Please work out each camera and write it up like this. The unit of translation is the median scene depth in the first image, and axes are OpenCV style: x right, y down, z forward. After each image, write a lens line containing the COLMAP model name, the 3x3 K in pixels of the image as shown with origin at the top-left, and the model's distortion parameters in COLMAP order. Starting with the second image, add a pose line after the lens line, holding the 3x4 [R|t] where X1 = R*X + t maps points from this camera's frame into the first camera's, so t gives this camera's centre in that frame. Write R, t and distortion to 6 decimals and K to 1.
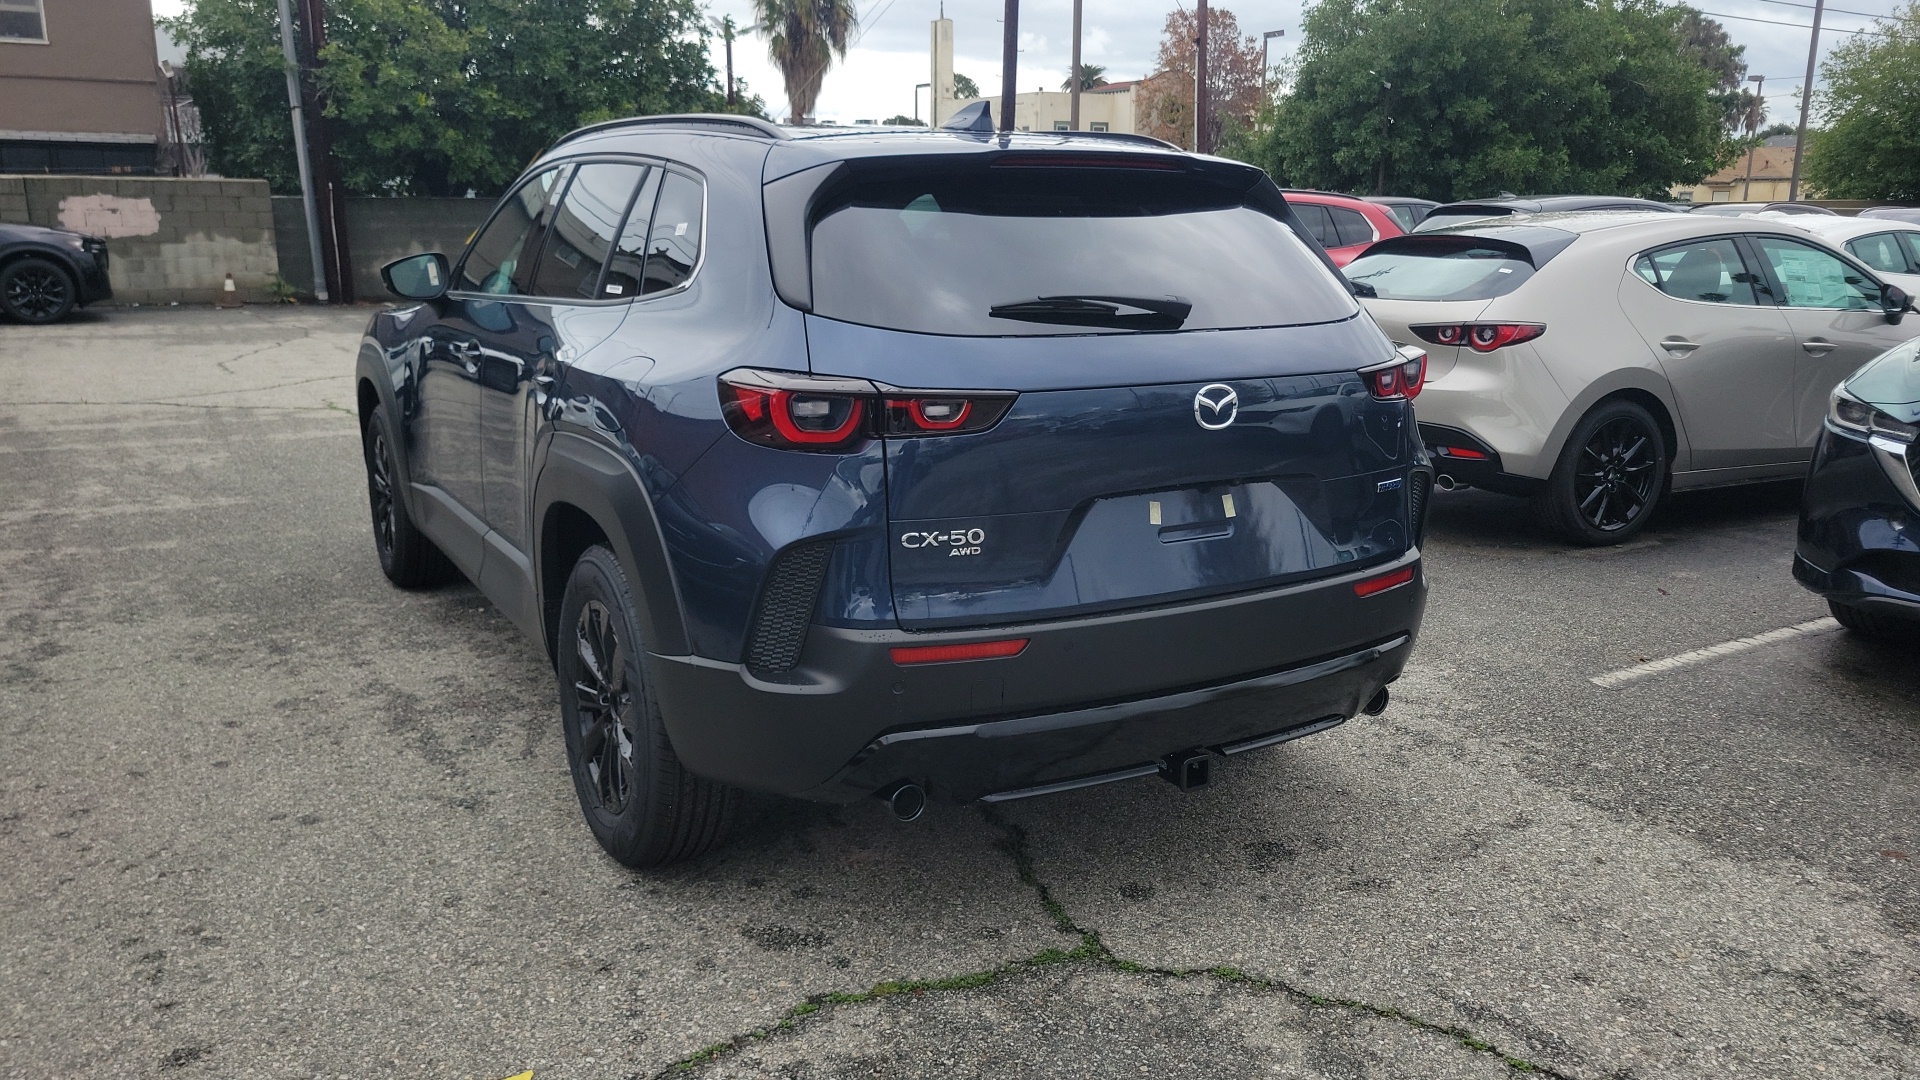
lens RADIAL K [[1465.7, 0, 960.0], [0, 1465.7, 540.0], [0, 0, 1]] dist [0.005986, 0.008265]
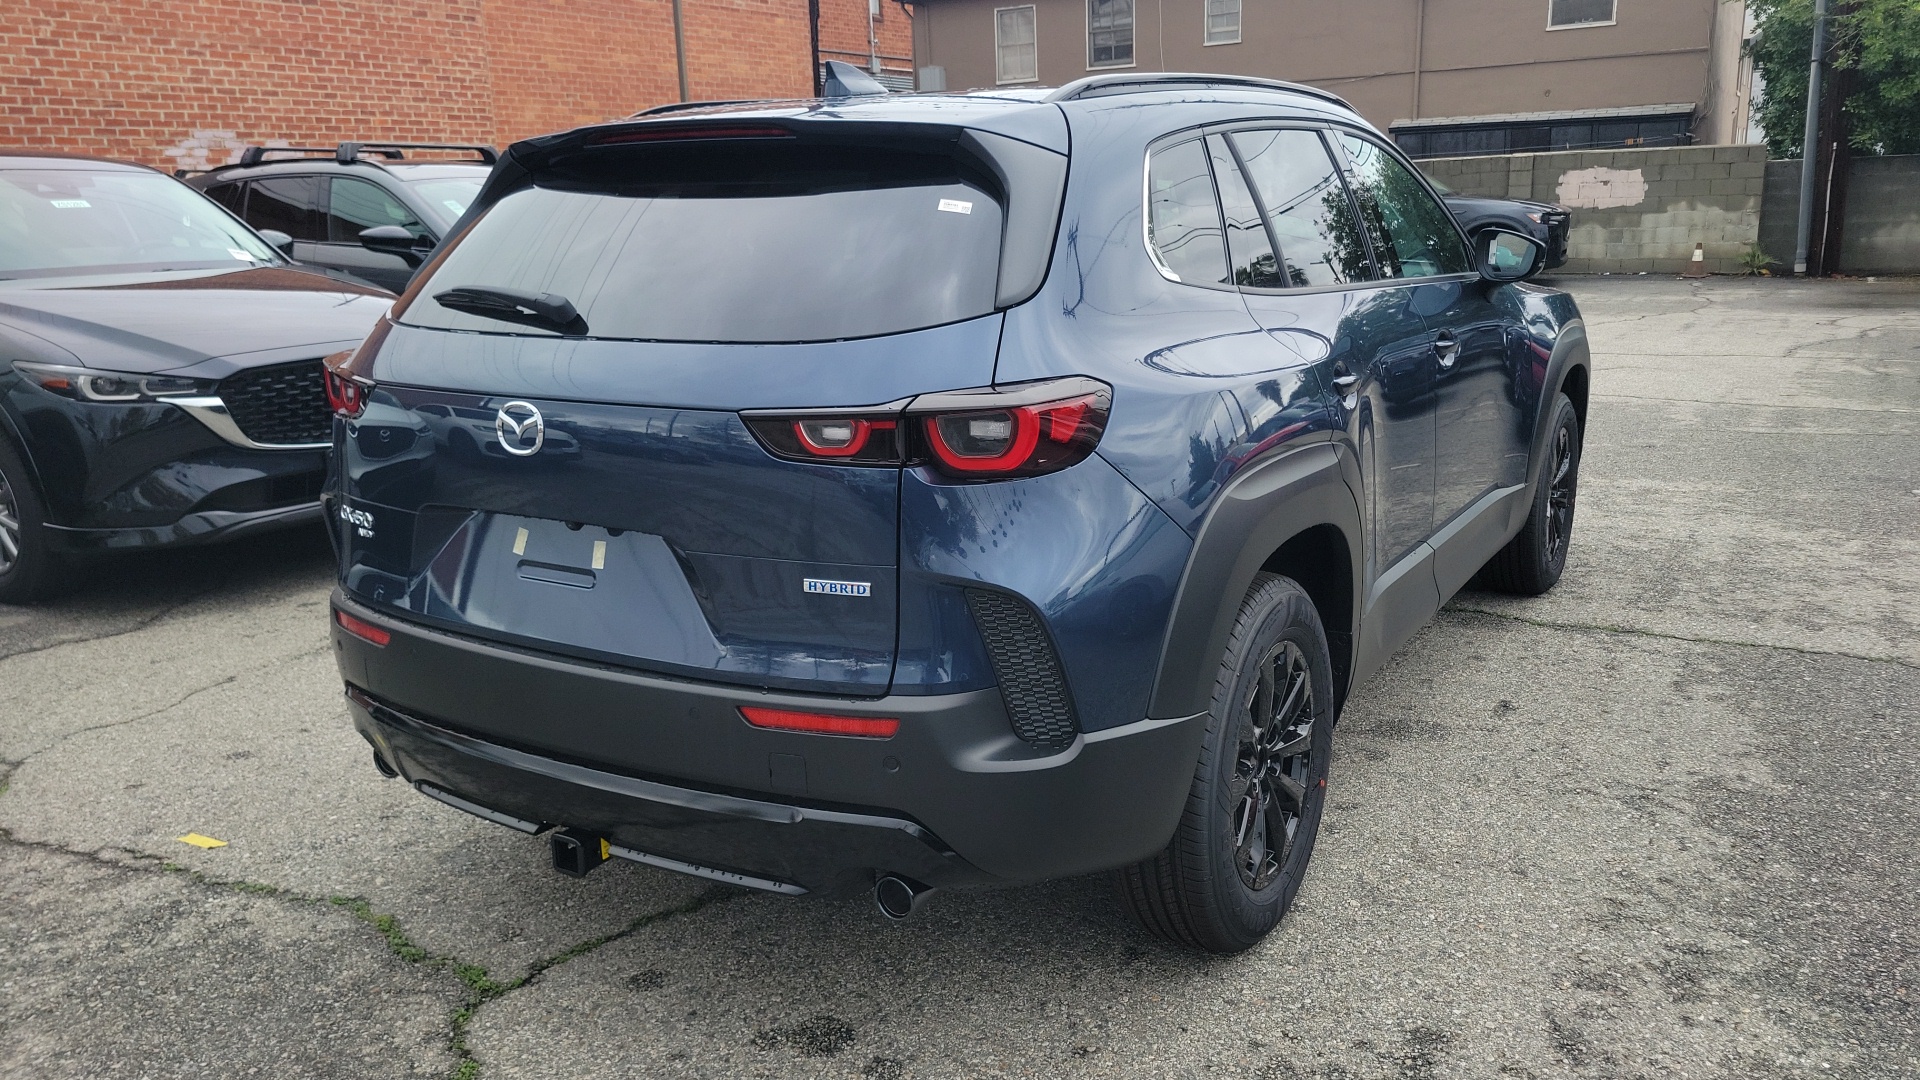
lens RADIAL K [[1454.9, 0, 960.0], [0, 1454.9, 540.0], [0, 0, 1]] dist [0.017705, -0.004835]
pose [[0.458349, 0.183573, -0.869608, 0.158640], [-0.163215, 0.979182, 0.120678, -0.026248], [0.873657, 0.086620, 0.478769, 0.126846]]
